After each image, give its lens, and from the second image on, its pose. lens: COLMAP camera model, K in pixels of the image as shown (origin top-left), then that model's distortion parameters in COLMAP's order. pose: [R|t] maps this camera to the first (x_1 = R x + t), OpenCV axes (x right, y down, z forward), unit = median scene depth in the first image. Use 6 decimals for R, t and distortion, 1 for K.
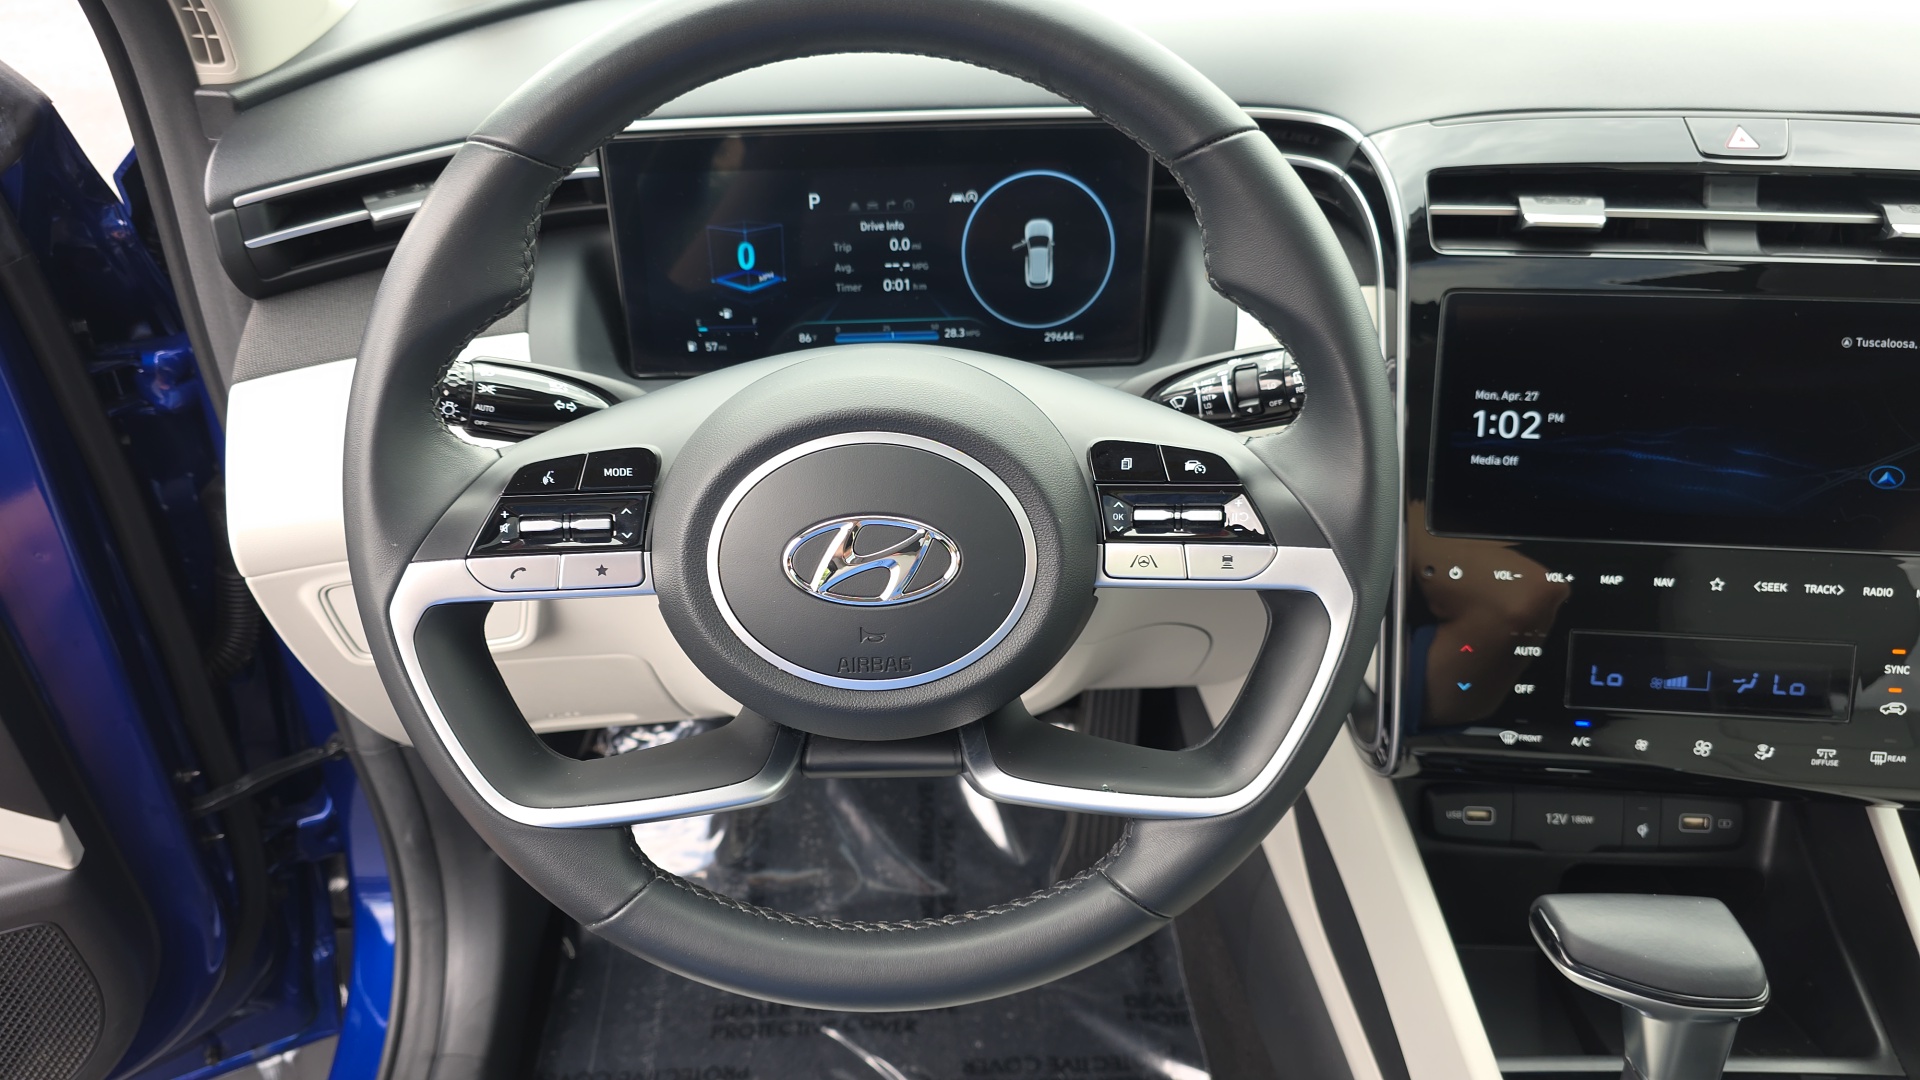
lens RADIAL K [[1337.1, 0, 958.7], [0, 1337.1, 560.8], [0, 0, 1]] dist [0.073105, -0.103771]
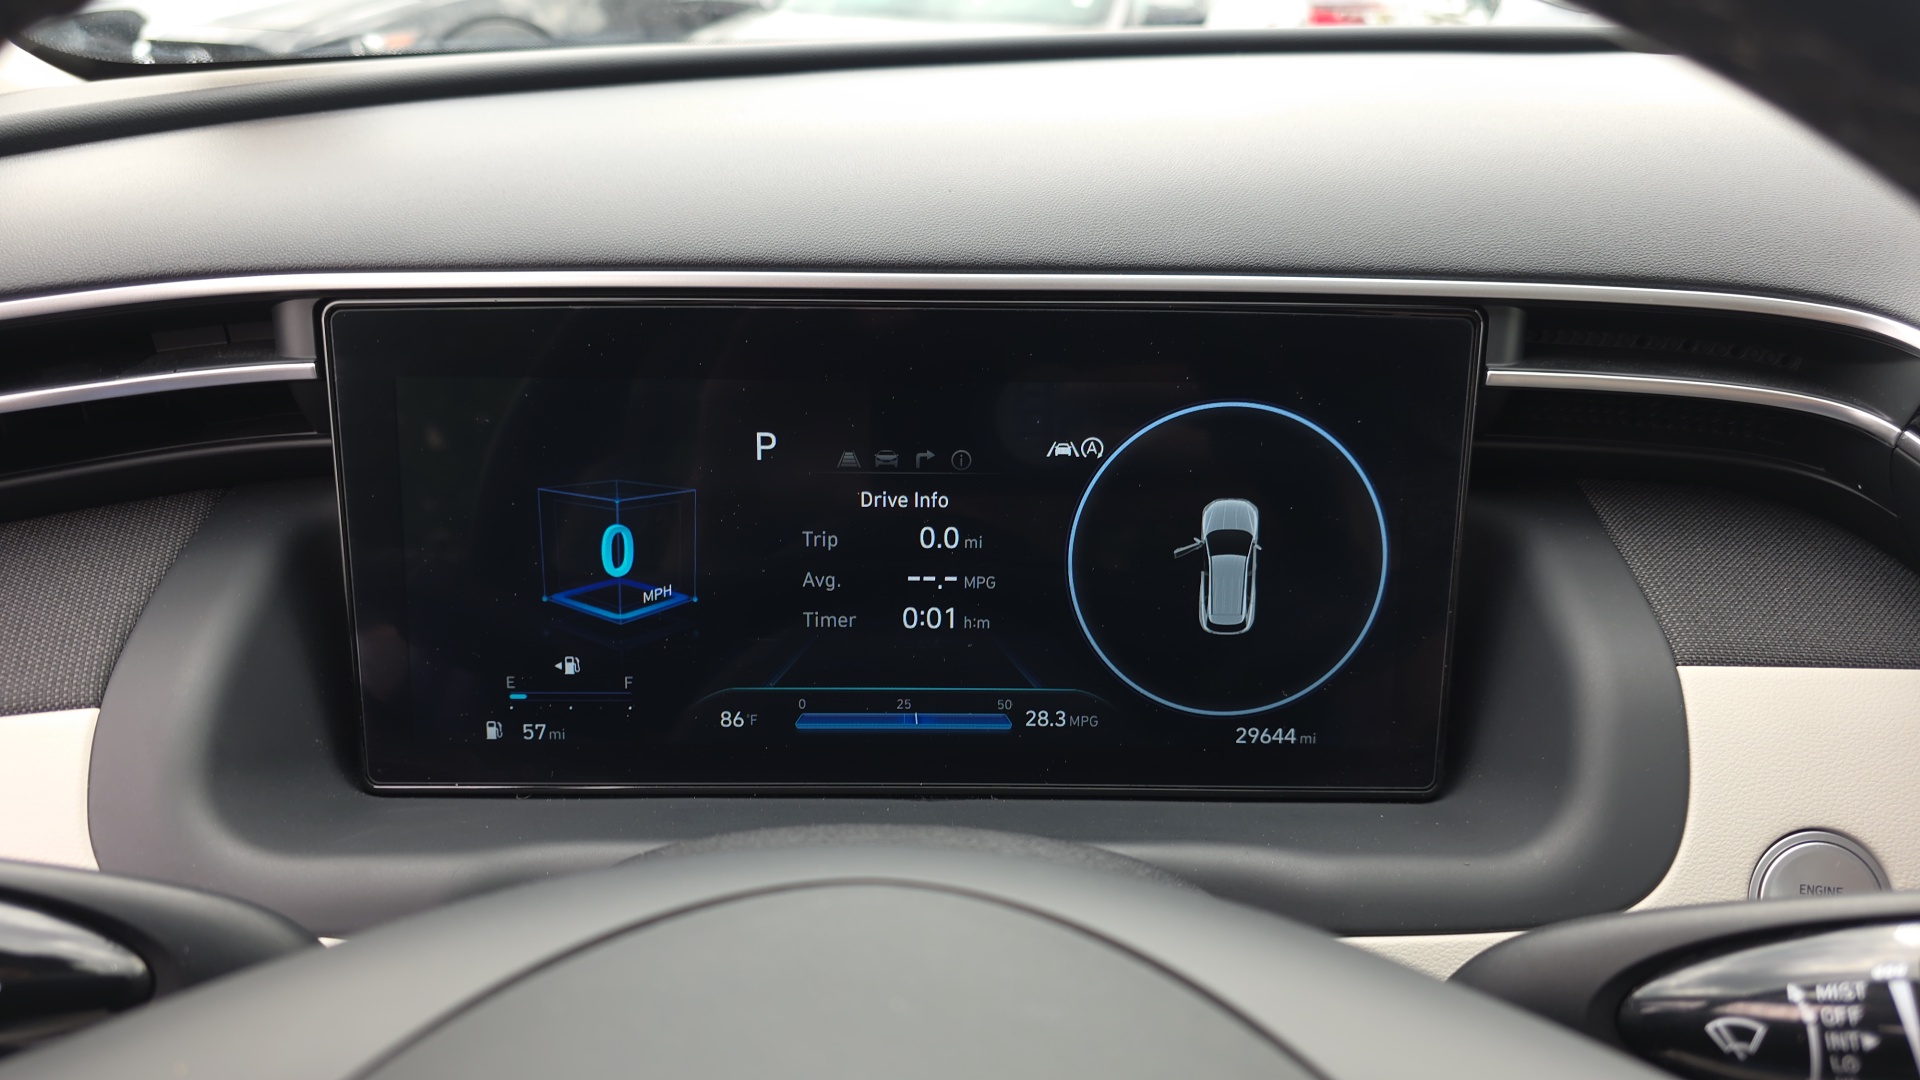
lens RADIAL K [[1337.1, 0, 958.7], [0, 1337.1, 560.8], [0, 0, 1]] dist [0.073105, -0.103771]
pose [[0.999333, 0.035822, -0.007043, -0.036462], [-0.036504, 0.982909, -0.180435, -0.154925], [0.000459, 0.180572, 0.983562, 0.580866]]
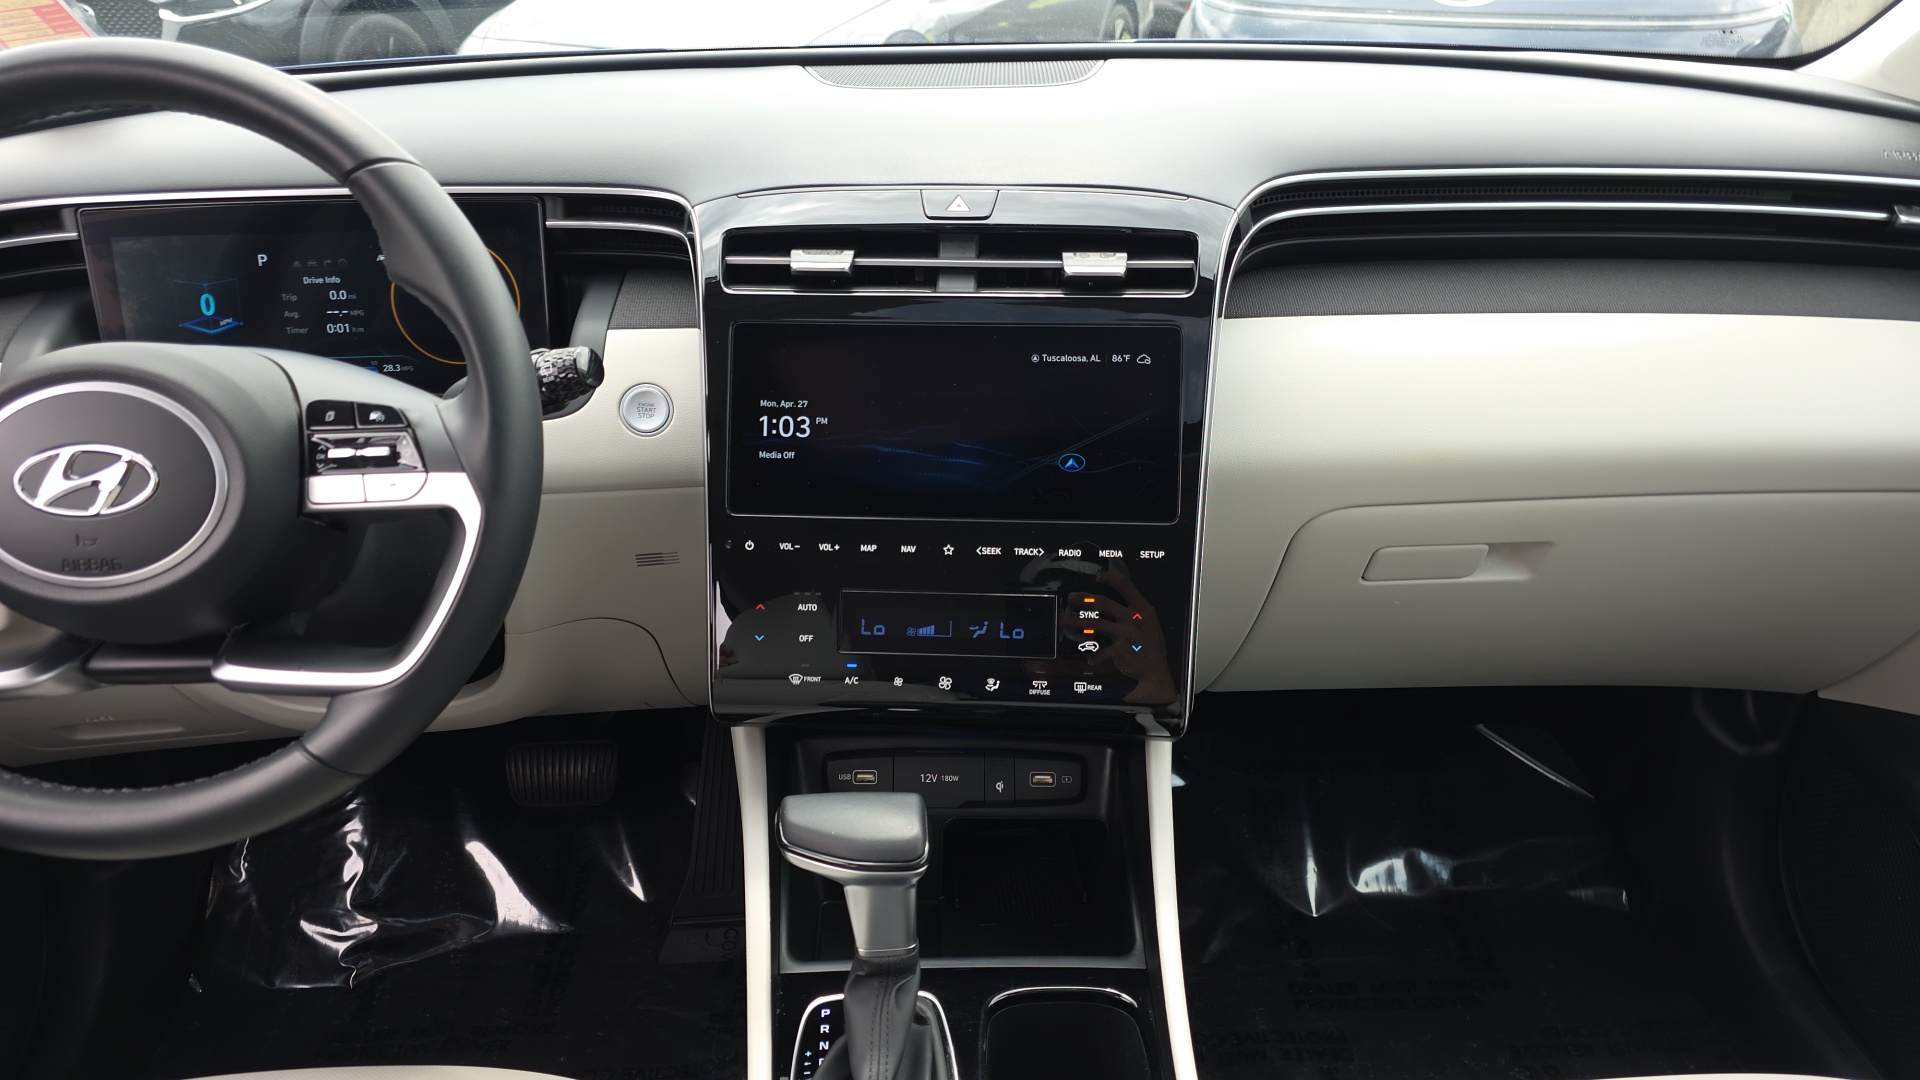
lens RADIAL K [[1297.8, 0, 952.0], [0, 1297.8, 580.9], [0, 0, 1]] dist [0.063496, -0.069617]
pose [[0.999359, -0.009833, 0.034412, 0.515982], [0.013507, 0.994035, -0.108219, 0.174380], [-0.033142, 0.108615, 0.993531, -0.191616]]
